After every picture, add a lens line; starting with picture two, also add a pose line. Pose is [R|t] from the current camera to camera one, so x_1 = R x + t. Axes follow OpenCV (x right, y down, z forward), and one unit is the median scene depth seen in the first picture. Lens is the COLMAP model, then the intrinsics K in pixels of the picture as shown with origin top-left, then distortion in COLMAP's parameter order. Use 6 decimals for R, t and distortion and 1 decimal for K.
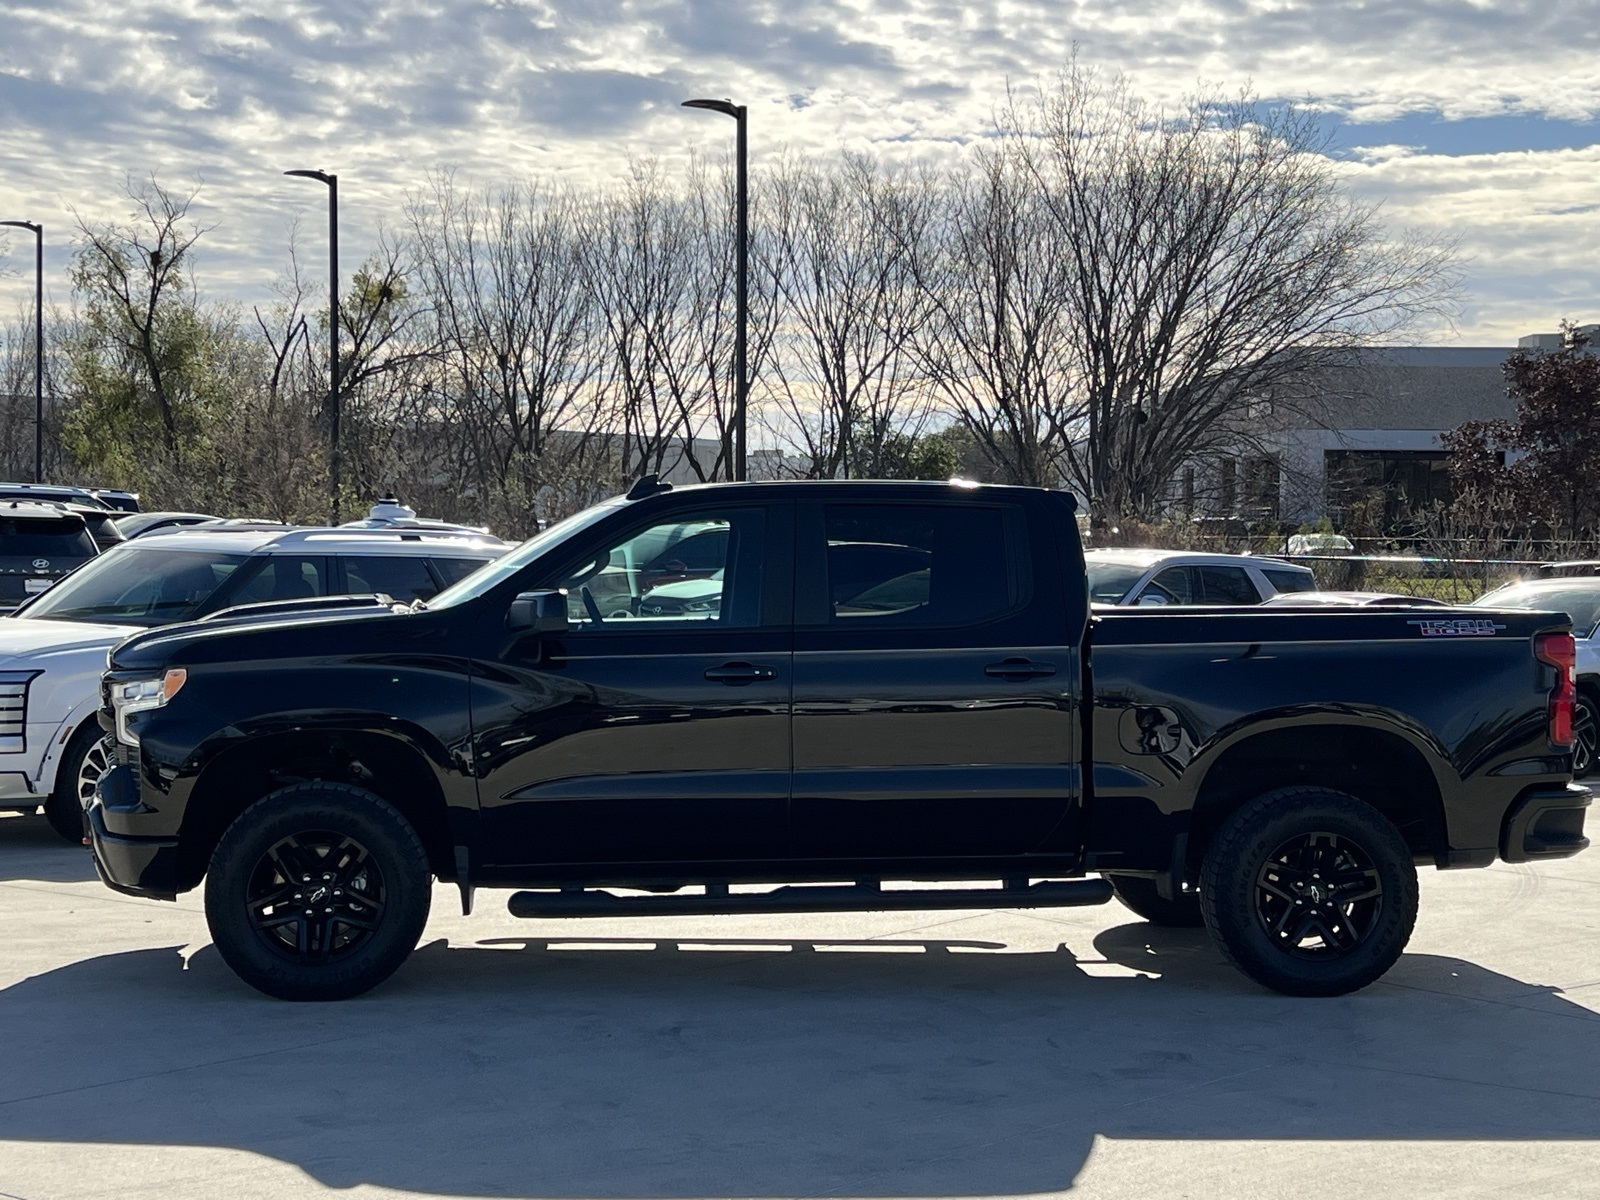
lens RADIAL K [[2395.4, 0, 800.0], [0, 2395.4, 600.0], [0, 0, 1]] dist [0.254951, -1.021632]
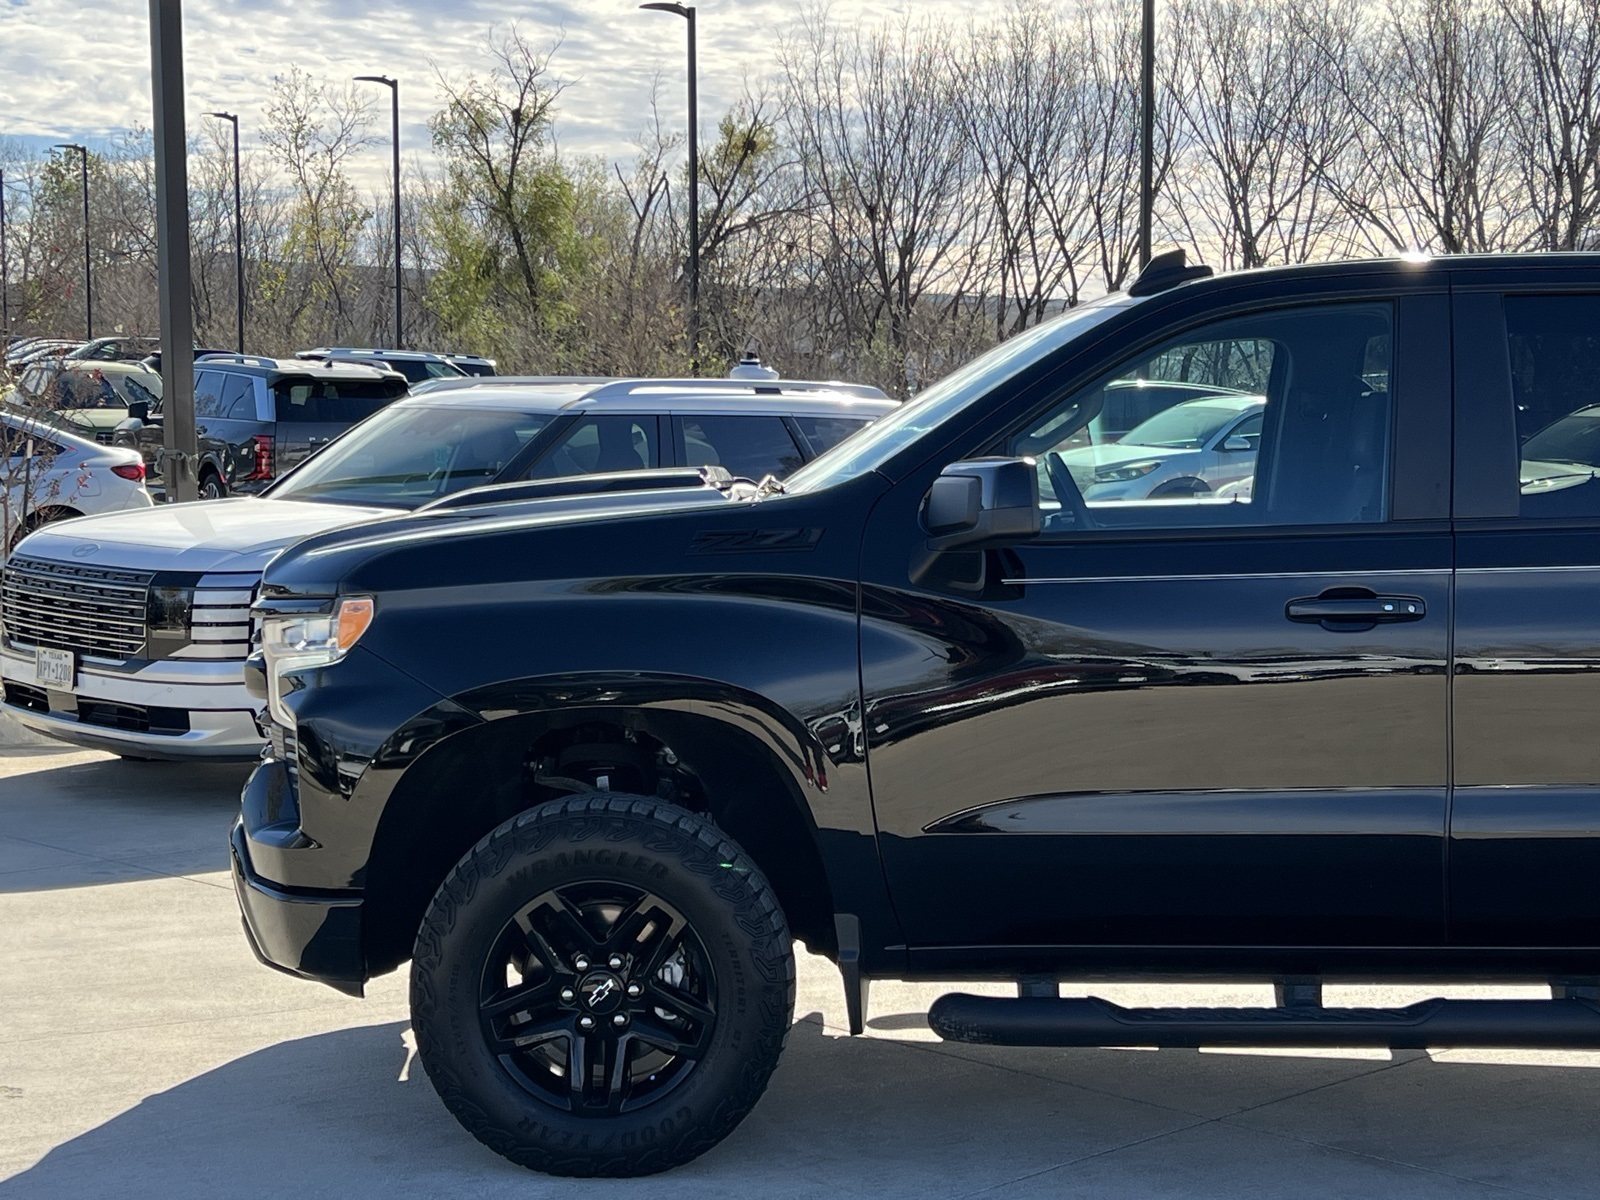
lens RADIAL K [[2395.4, 0, 800.0], [0, 2395.4, 600.0], [0, 0, 1]] dist [0.254951, -1.021632]
pose [[0.988618, 0.002872, -0.150422, -0.010229], [0.005359, 0.998511, 0.054288, -0.000266], [0.150354, -0.054476, 0.987130, 0.068511]]
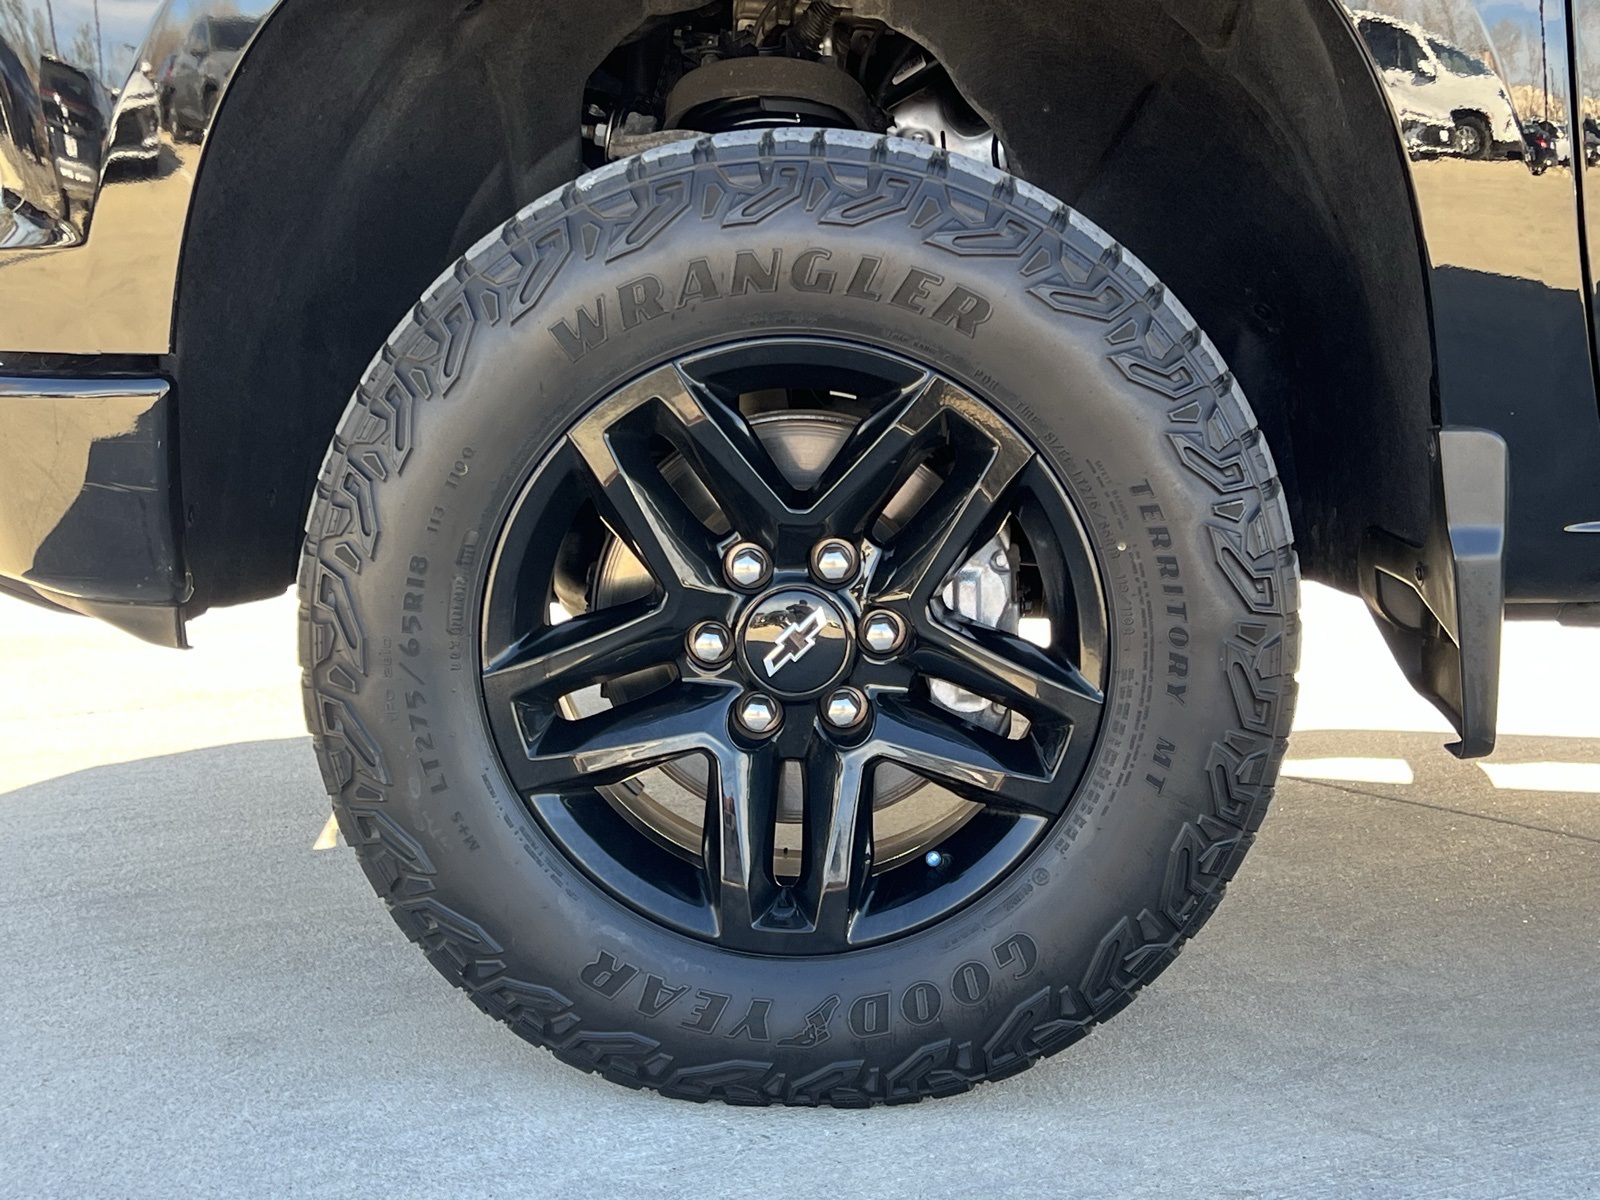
lens RADIAL K [[2378.3, 0, 771.8], [0, 2378.3, 586.1], [0, 0, 1]] dist [0.245301, -0.906569]
pose [[0.986770, 0.024222, -0.160306, -0.025446], [-0.000170, 0.988930, 0.148382, 0.012931], [0.162125, -0.146392, 0.975851, 0.120463]]
